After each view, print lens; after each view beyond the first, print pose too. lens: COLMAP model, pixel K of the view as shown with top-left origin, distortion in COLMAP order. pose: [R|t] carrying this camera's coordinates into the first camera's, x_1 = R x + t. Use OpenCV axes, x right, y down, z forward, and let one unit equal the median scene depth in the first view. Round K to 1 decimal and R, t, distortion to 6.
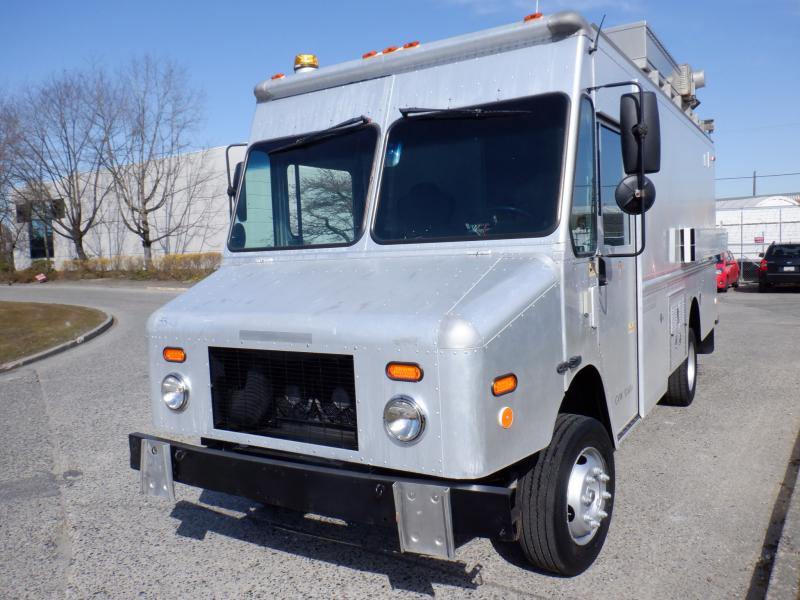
lens RADIAL K [[653.6, 0, 400.0], [0, 653.6, 300.0], [0, 0, 1]] dist [-0.019146, -0.006098]
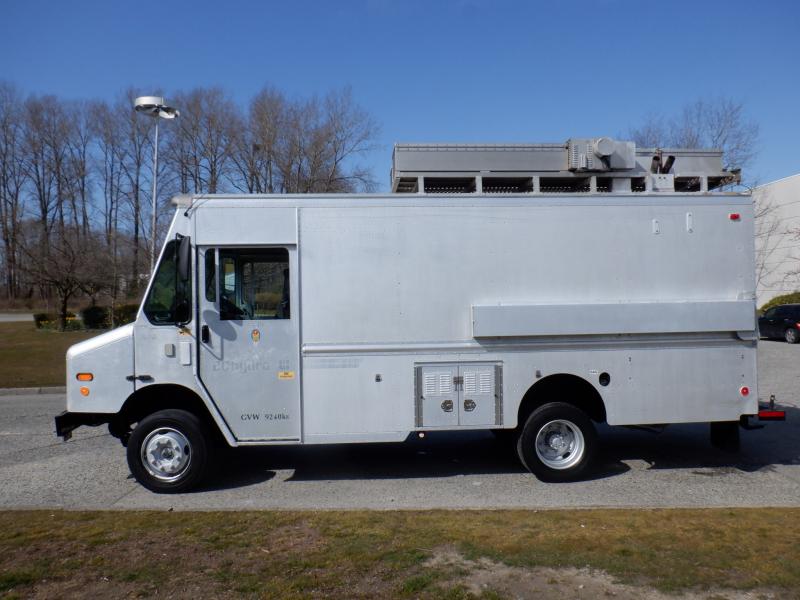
lens RADIAL K [[653.6, 0, 400.0], [0, 653.6, 300.0], [0, 0, 1]] dist [-0.019146, -0.006098]
pose [[0.570865, 0.037297, -0.820196, 2.102520], [-0.077553, 0.996951, -0.008643, -0.166145], [0.817373, 0.068542, 0.572017, 0.438073]]
